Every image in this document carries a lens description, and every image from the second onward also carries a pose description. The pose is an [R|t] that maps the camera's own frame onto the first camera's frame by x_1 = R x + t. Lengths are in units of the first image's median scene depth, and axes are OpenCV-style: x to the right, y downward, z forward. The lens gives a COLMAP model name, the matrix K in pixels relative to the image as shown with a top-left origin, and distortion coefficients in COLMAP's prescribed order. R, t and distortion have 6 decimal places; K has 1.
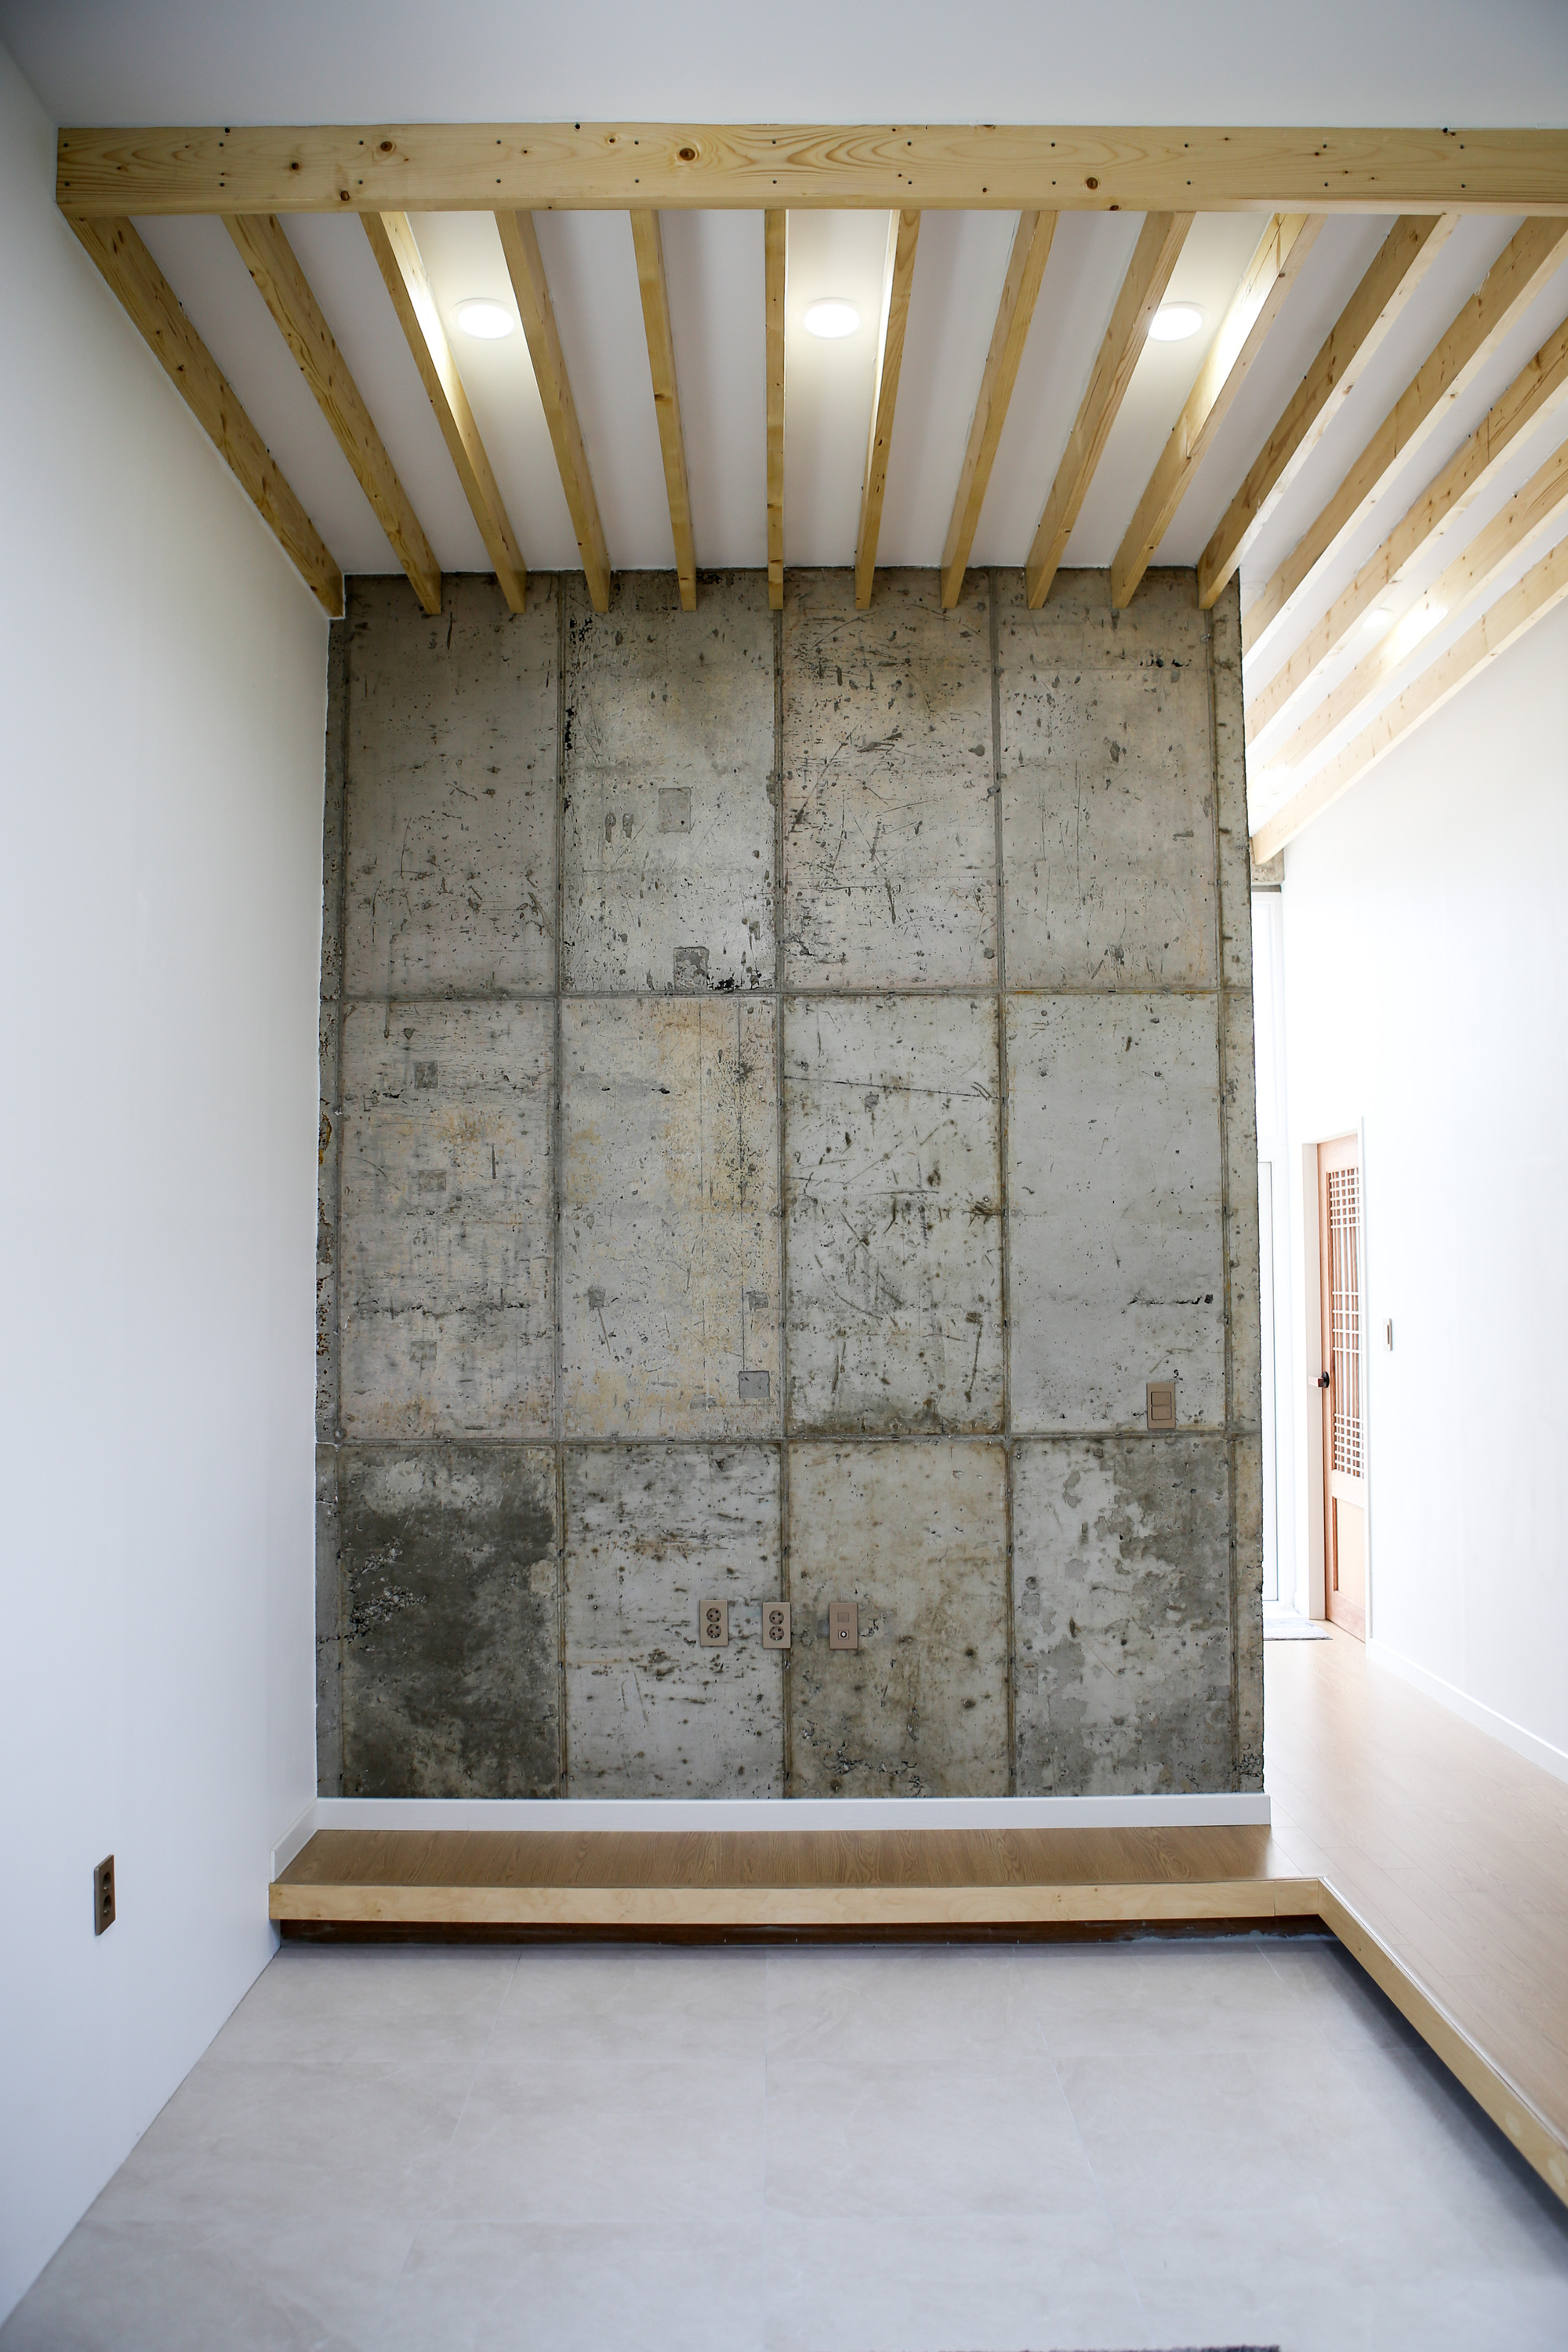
lens RADIAL K [[1630.6, 0, 783.2], [0, 1630.6, 1184.2], [0, 0, 1]] dist [-0.097107, -0.000603]
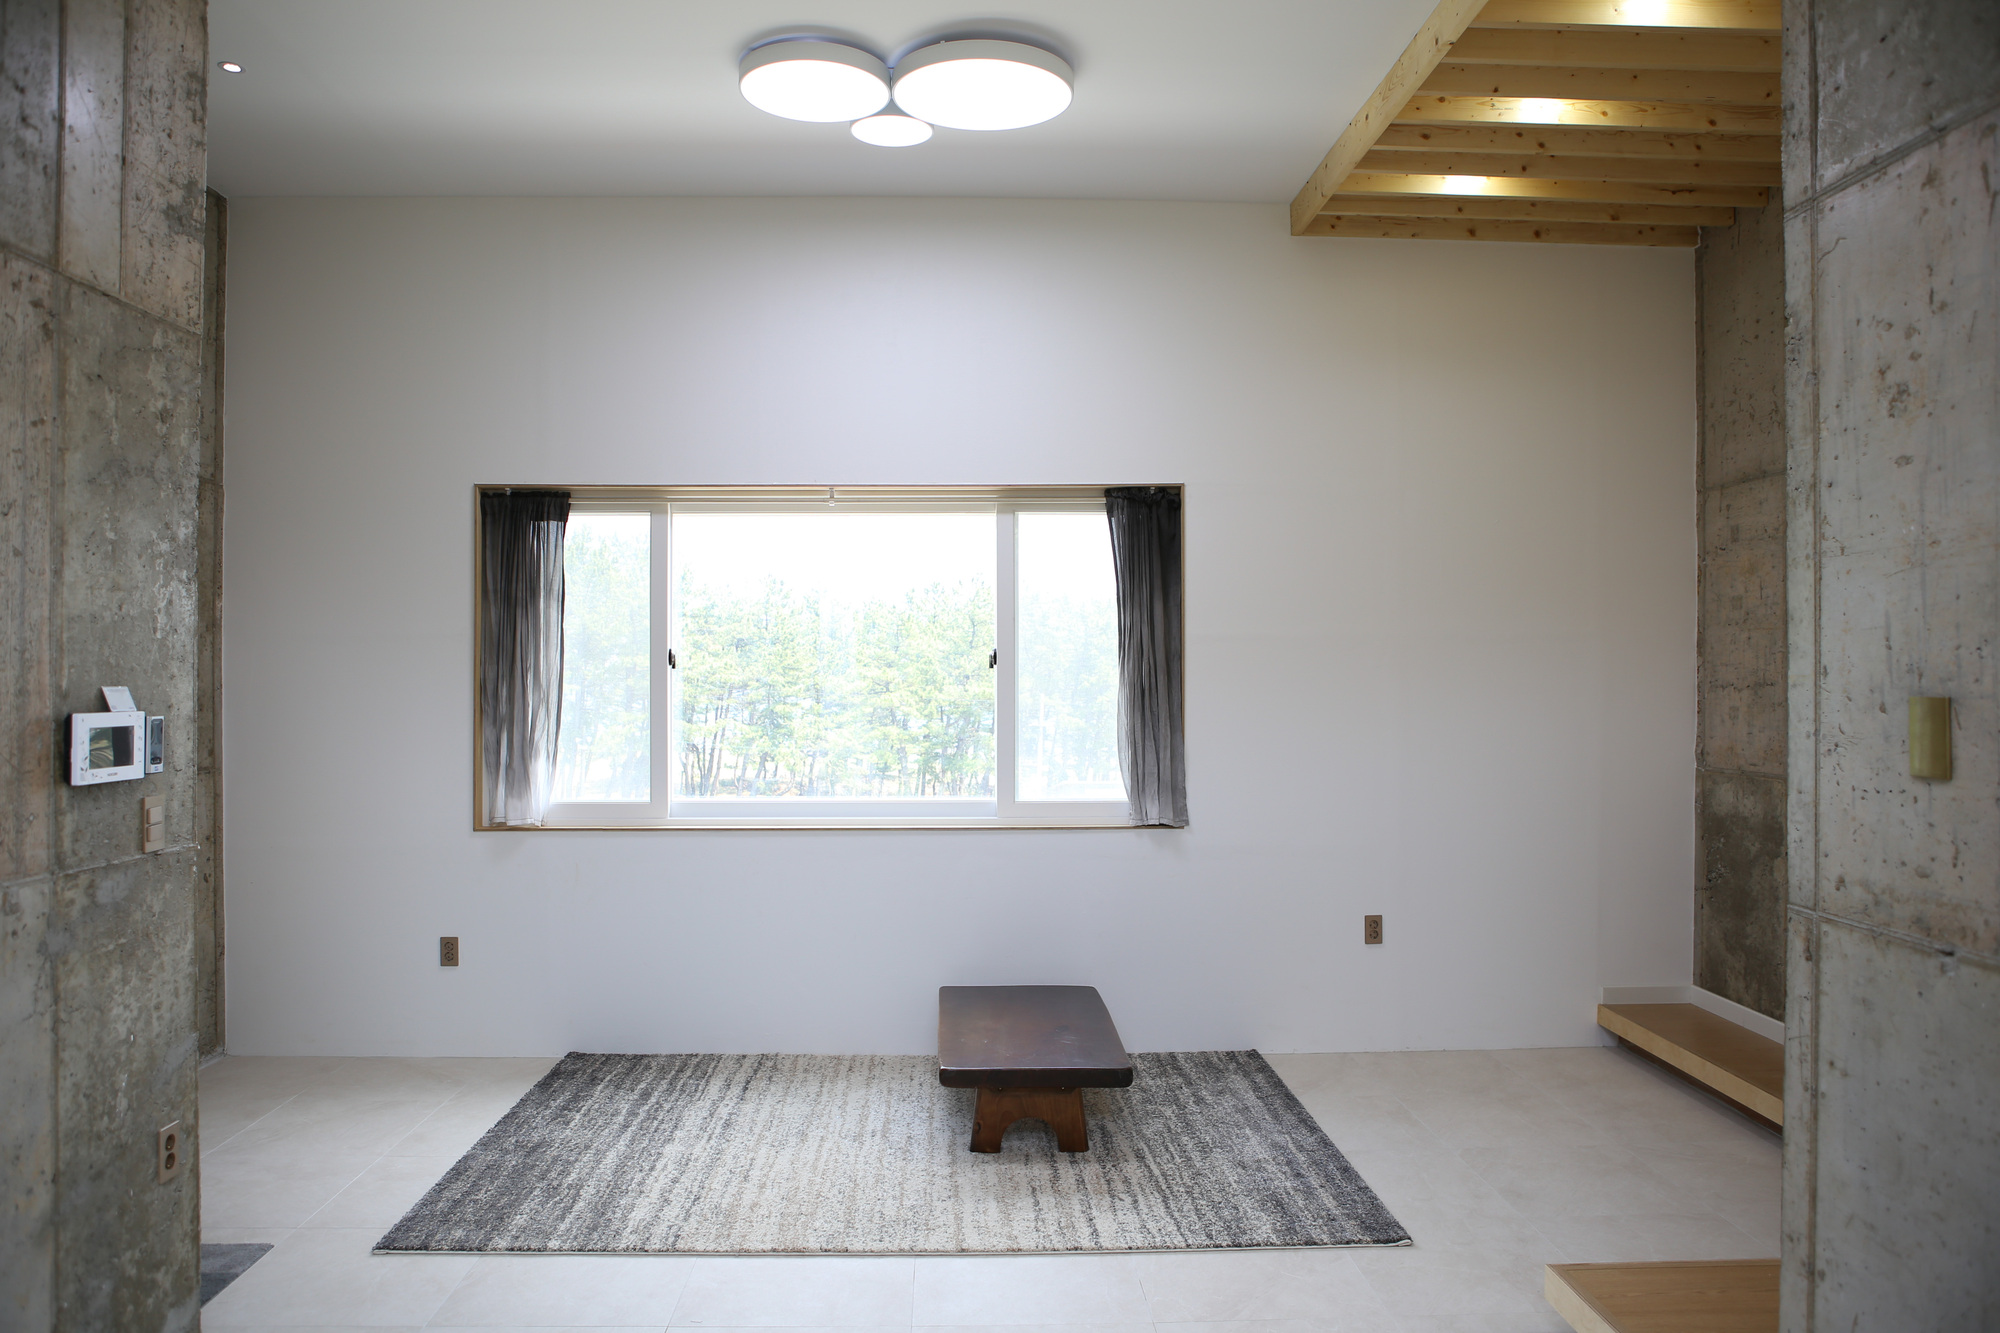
lens RADIAL K [[1386.5, 0, 996.9], [0, 1386.5, 665.1], [0, 0, 1]] dist [-0.097107, -0.000603]
pose [[0.023129, 0.001649, -0.999731, 1.048604], [0.052697, 0.998606, 0.002866, 0.016532], [0.998343, -0.052750, 0.023010, 0.271128]]
